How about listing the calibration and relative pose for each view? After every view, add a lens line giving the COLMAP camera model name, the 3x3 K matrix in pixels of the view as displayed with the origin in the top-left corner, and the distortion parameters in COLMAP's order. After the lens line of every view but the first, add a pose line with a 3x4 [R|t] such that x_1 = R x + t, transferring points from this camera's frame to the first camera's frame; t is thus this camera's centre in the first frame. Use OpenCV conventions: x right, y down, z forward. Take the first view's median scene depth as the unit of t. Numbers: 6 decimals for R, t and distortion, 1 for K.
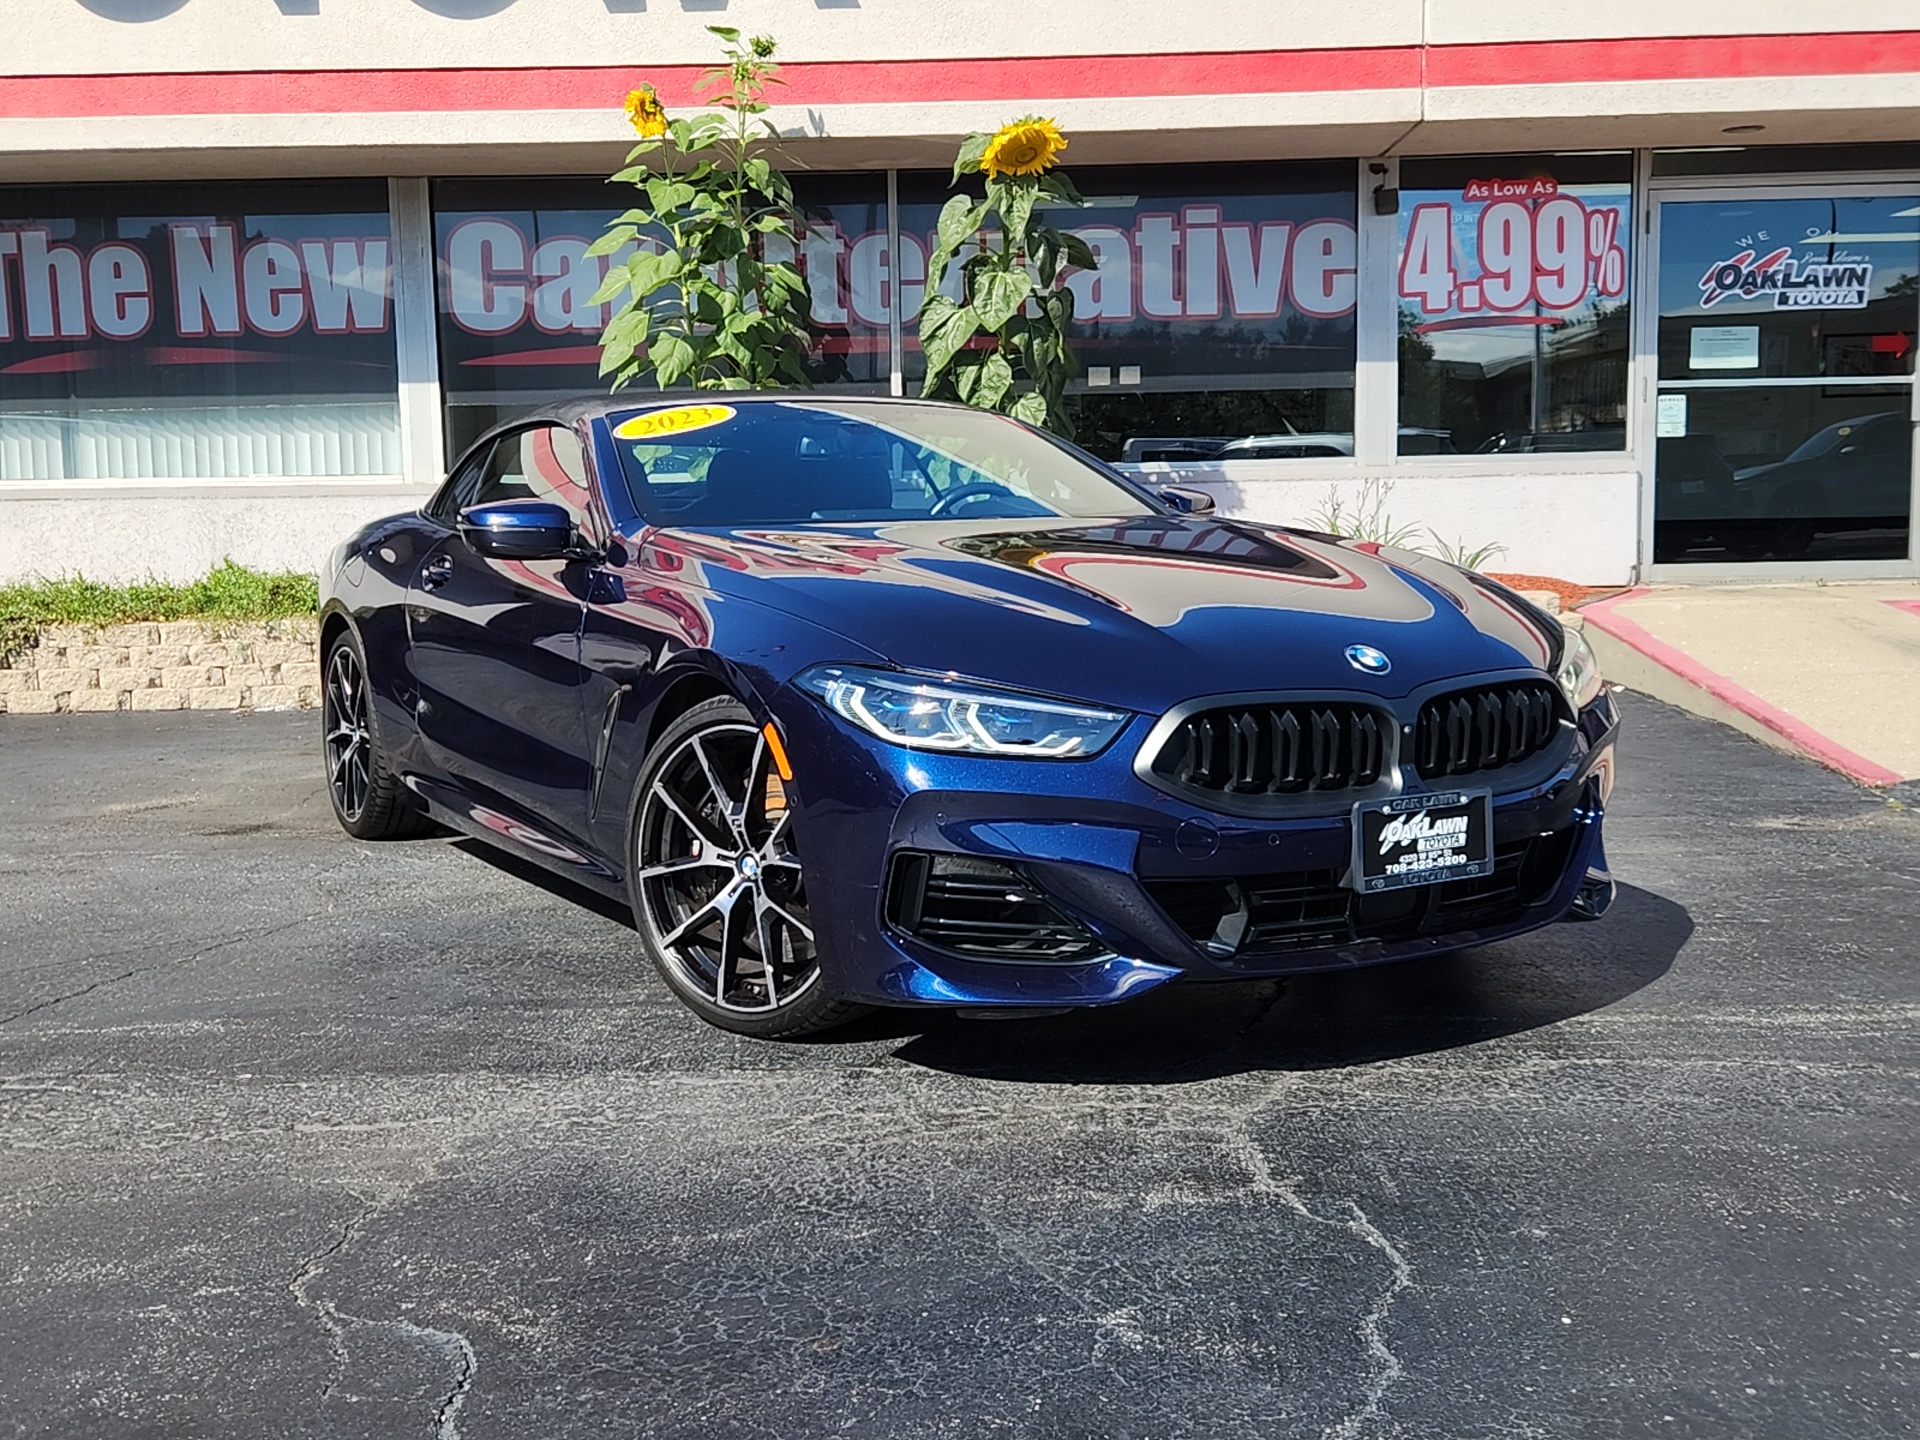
lens RADIAL K [[1963.5, 0, 960.0], [0, 1963.5, 720.0], [0, 0, 1]] dist [0.067121, -0.078055]
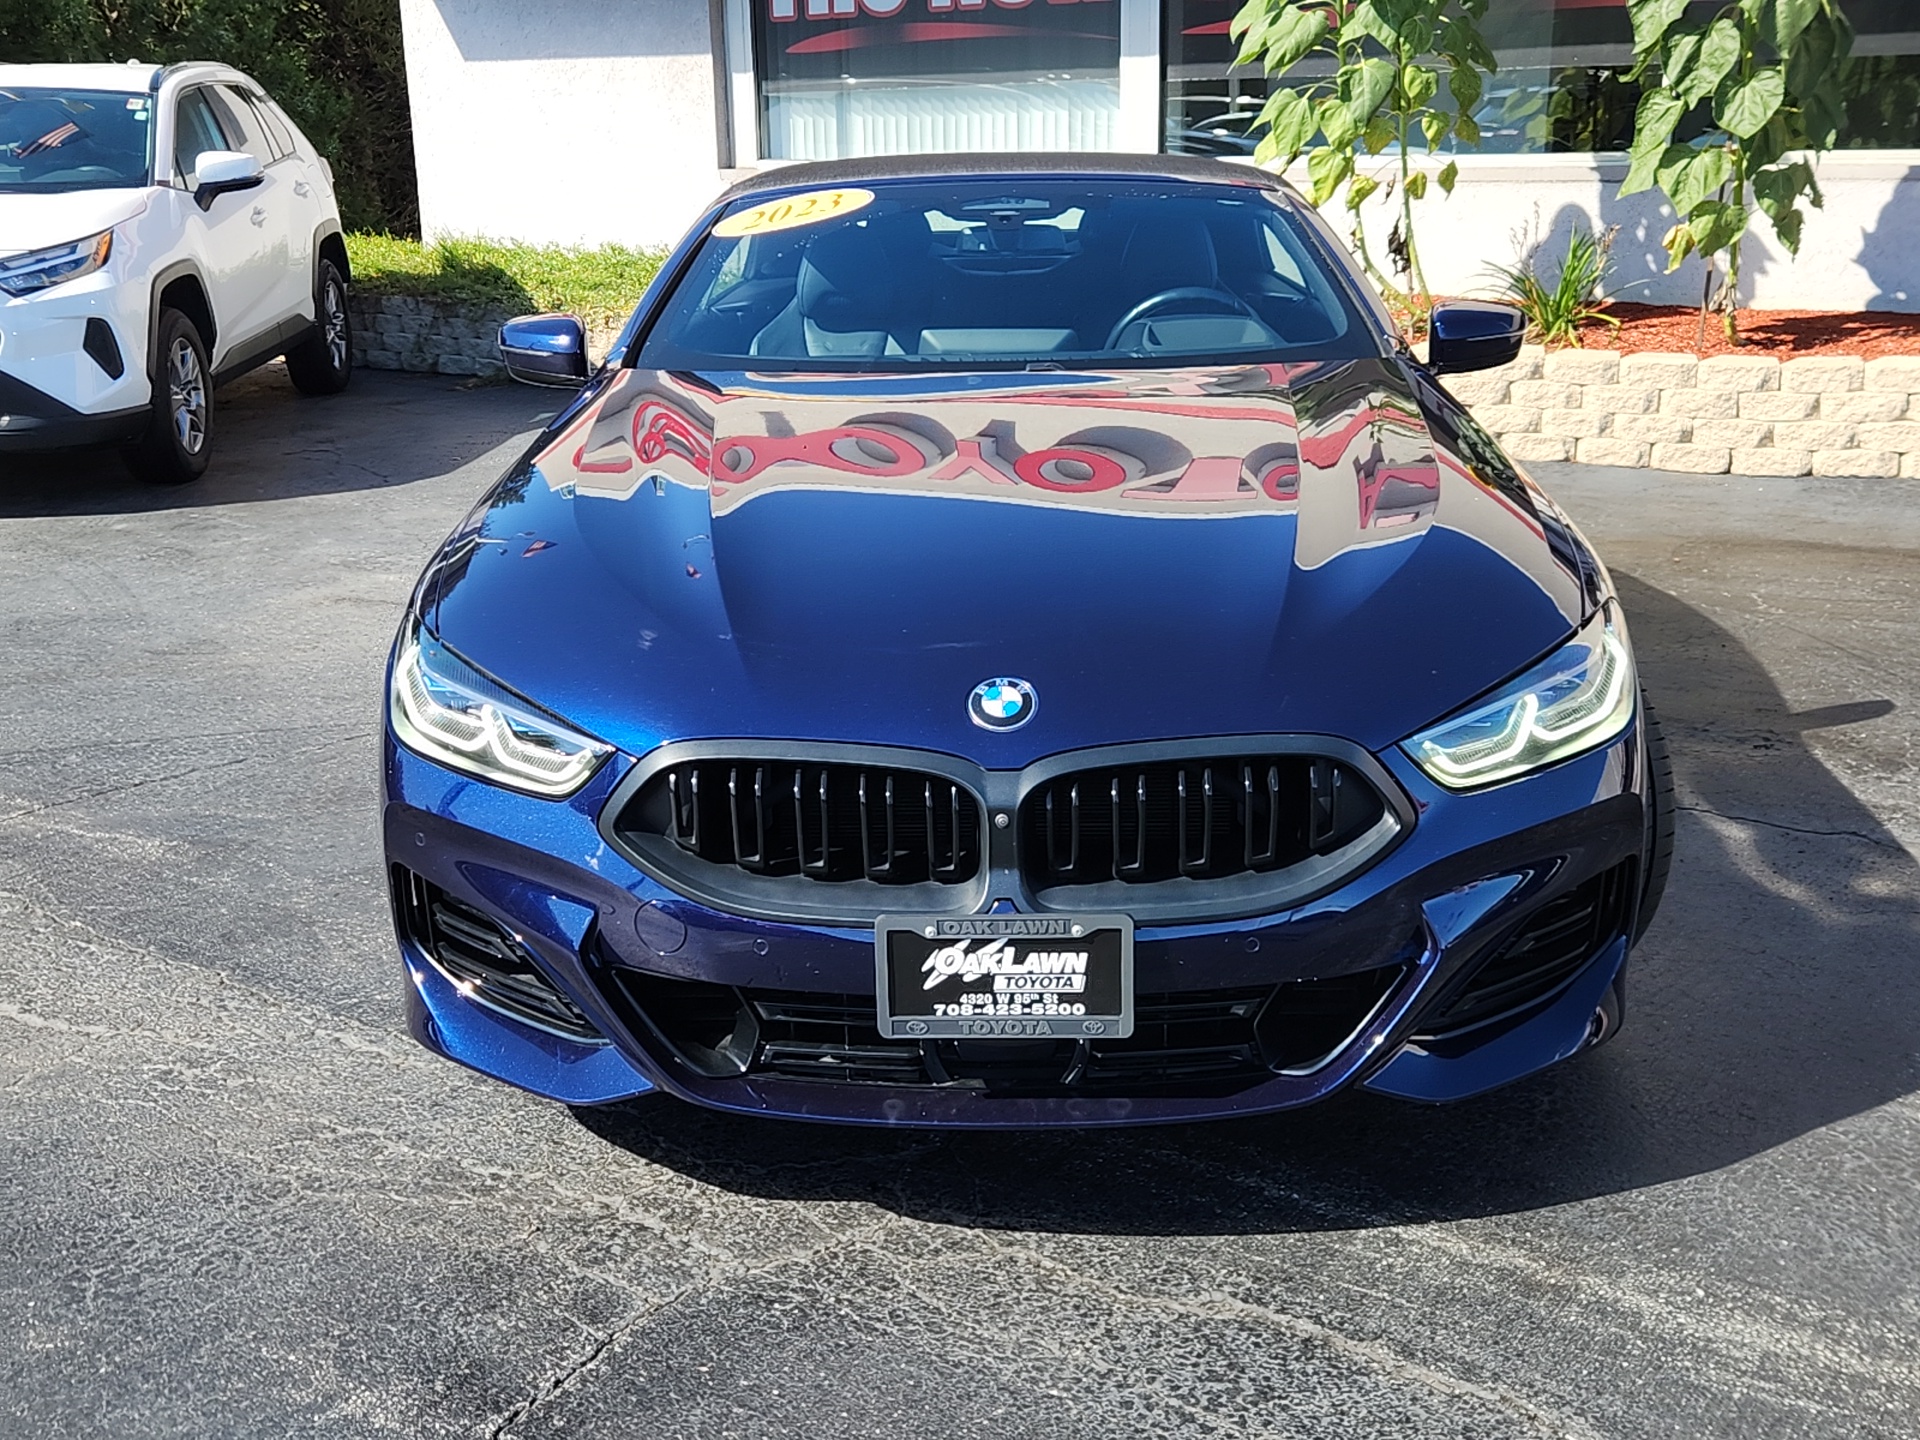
lens RADIAL K [[1963.5, 0, 960.0], [0, 1963.5, 720.0], [0, 0, 1]] dist [0.067121, -0.078055]
pose [[0.851805, 0.157190, -0.499719, 0.545293], [-0.059591, 0.976803, 0.205684, -0.167646], [0.520458, -0.145424, 0.841413, 0.409742]]
